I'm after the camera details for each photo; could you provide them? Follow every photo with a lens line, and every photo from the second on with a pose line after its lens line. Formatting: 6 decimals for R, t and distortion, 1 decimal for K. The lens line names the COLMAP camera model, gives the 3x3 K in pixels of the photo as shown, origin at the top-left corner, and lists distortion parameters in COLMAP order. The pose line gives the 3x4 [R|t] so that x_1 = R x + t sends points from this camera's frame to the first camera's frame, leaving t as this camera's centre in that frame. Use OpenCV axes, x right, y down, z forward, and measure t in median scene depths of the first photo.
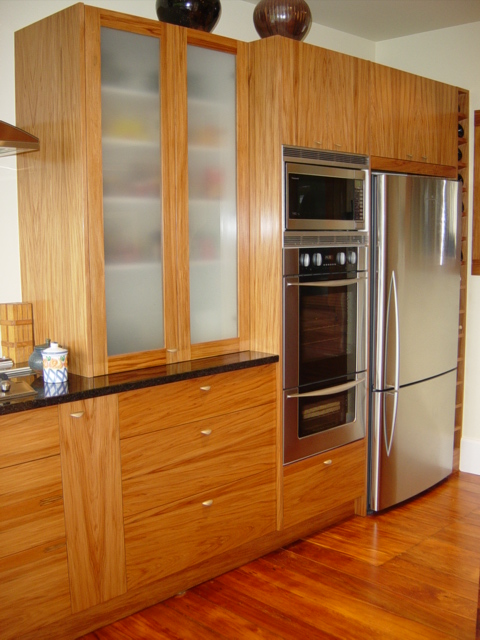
lens RADIAL K [[718.7, 0, 240.5], [0, 718.7, 320.4], [0, 0, 1]] dist [-0.122078, 0.000000]
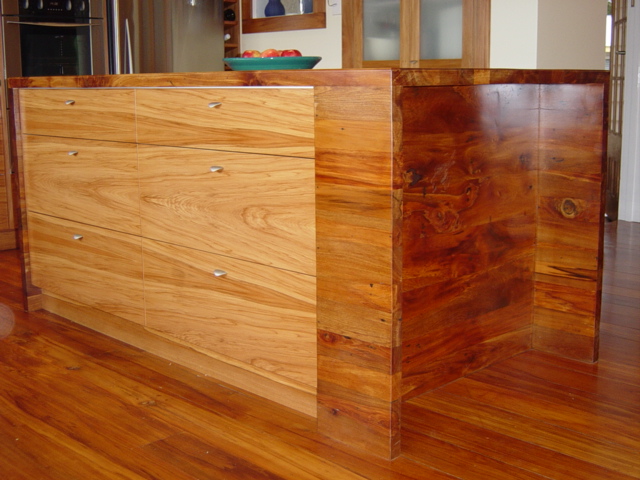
lens RADIAL K [[864.5, 0, 314.1], [0, 864.5, 238.1], [0, 0, 1]] dist [-0.112214, 0.000000]
pose [[0.999949, 0.000619, -0.010046, 0.563856], [-0.000018, 0.998216, 0.059713, 0.216646], [0.010065, -0.059710, 0.998165, -0.433433]]
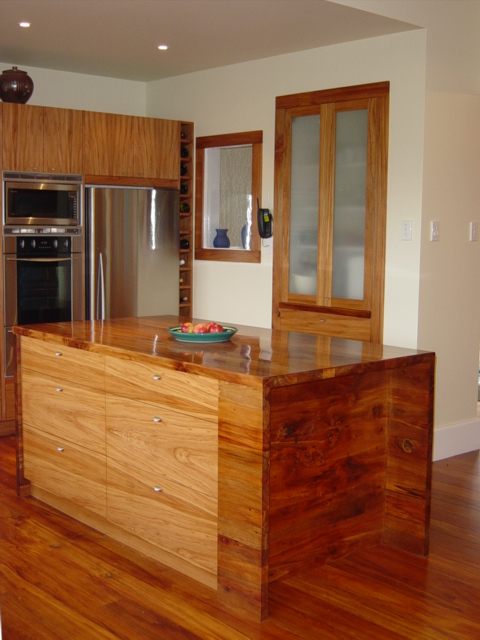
lens RADIAL K [[864.5, 0, 244.5], [0, 864.5, 318.8], [0, 0, 1]] dist [-0.112214, 0.000000]
pose [[0.998272, 0.025657, -0.052868, 0.636903], [-0.026574, 0.999507, -0.016726, 0.091294], [0.052413, 0.018102, 0.998461, -0.781272]]
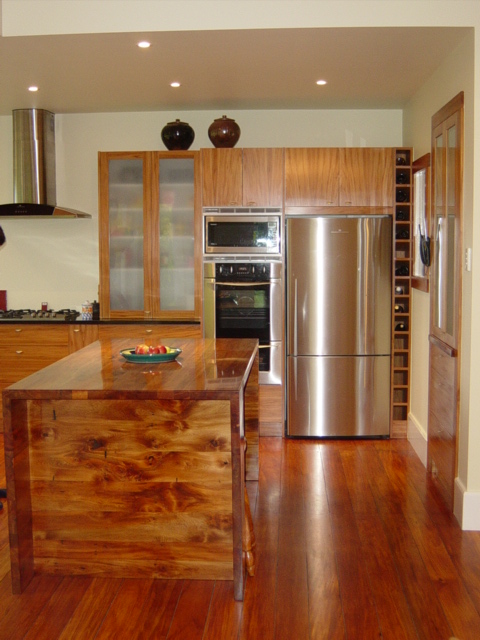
lens RADIAL K [[864.5, 0, 240.1], [0, 864.5, 323.2], [0, 0, 1]] dist [-0.112214, 0.000000]
pose [[0.670266, 0.076119, -0.738207, 1.625165], [-0.093203, 0.995484, 0.018023, 0.004727], [0.736245, 0.056723, 0.674333, -0.383366]]
